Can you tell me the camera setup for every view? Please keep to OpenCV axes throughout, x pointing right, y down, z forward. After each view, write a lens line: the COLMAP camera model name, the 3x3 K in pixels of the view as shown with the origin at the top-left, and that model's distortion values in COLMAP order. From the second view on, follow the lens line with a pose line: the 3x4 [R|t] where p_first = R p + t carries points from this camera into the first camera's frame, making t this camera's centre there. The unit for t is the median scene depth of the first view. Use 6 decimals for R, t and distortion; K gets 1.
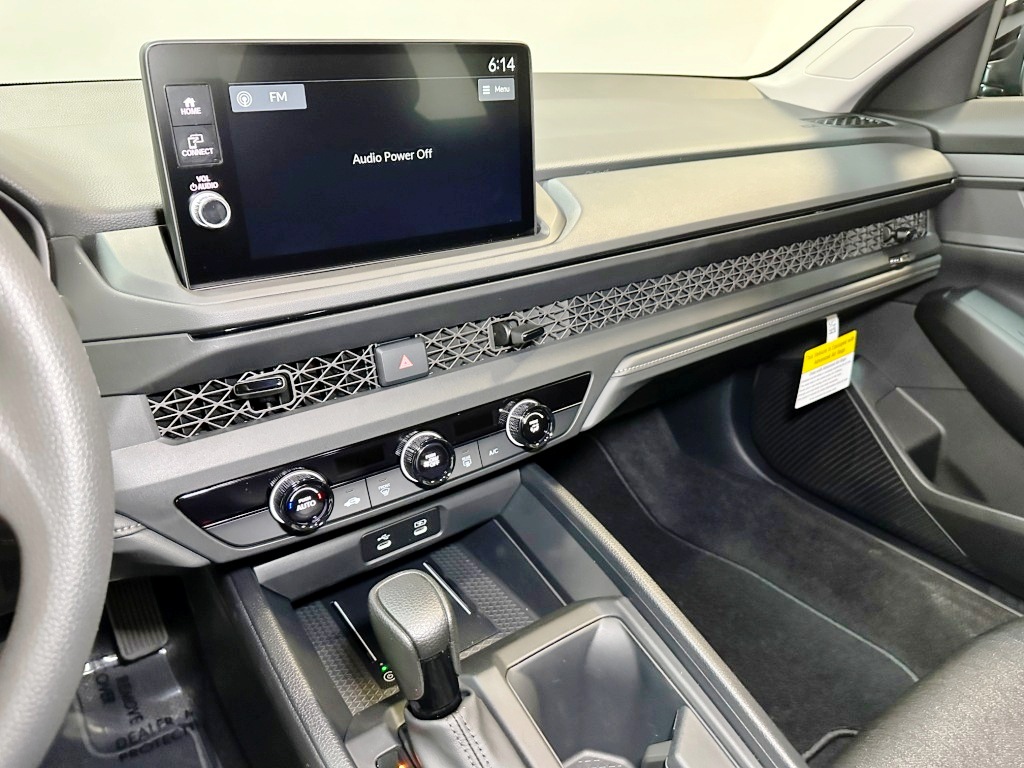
lens RADIAL K [[733.5, 0, 516.6], [0, 733.5, 384.3], [0, 0, 1]] dist [0.055911, -0.054593]
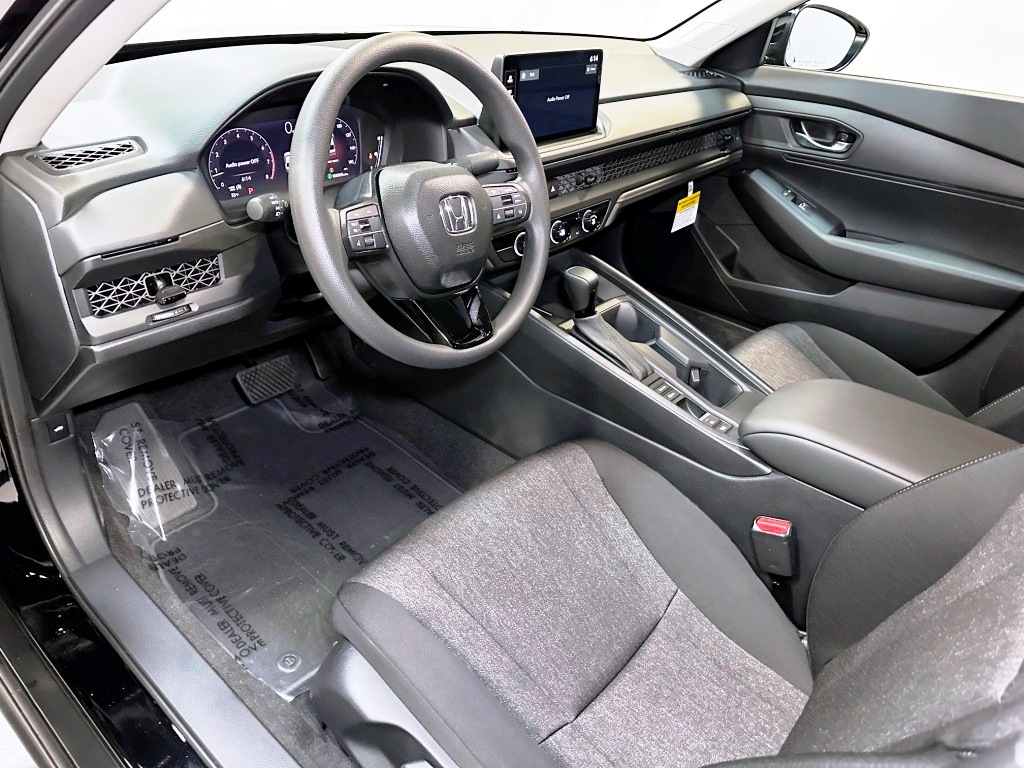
lens RADIAL K [[718.6, 0, 494.2], [0, 718.6, 385.7], [0, 0, 1]] dist [0.078487, -0.155313]
pose [[0.969609, -0.052882, 0.238876, -0.719055], [0.018500, 0.989413, 0.143941, 0.199751], [-0.243959, -0.135147, 0.960322, -0.980883]]
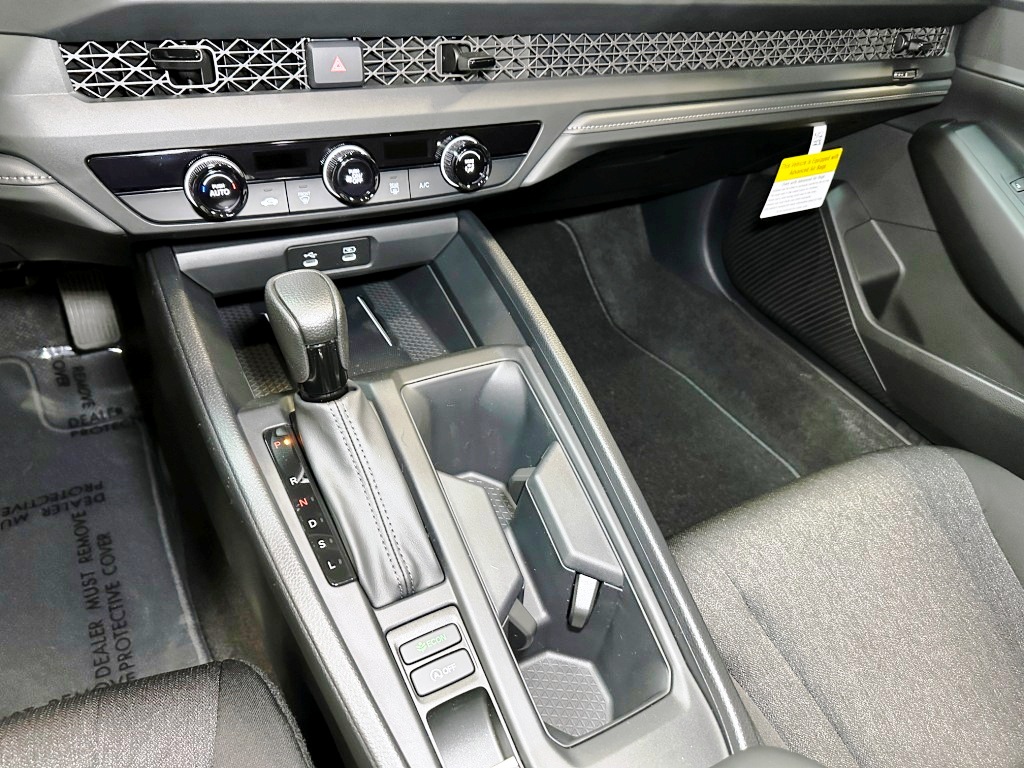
lens RADIAL K [[742.2, 0, 512.0], [0, 742.2, 384.0], [0, 0, 1]] dist [0.004051, -0.004955]
pose [[0.986029, 0.165460, 0.019225, 0.093686], [-0.164889, 0.953168, 0.253541, 0.063878], [0.023626, -0.253169, 0.967134, -0.028017]]
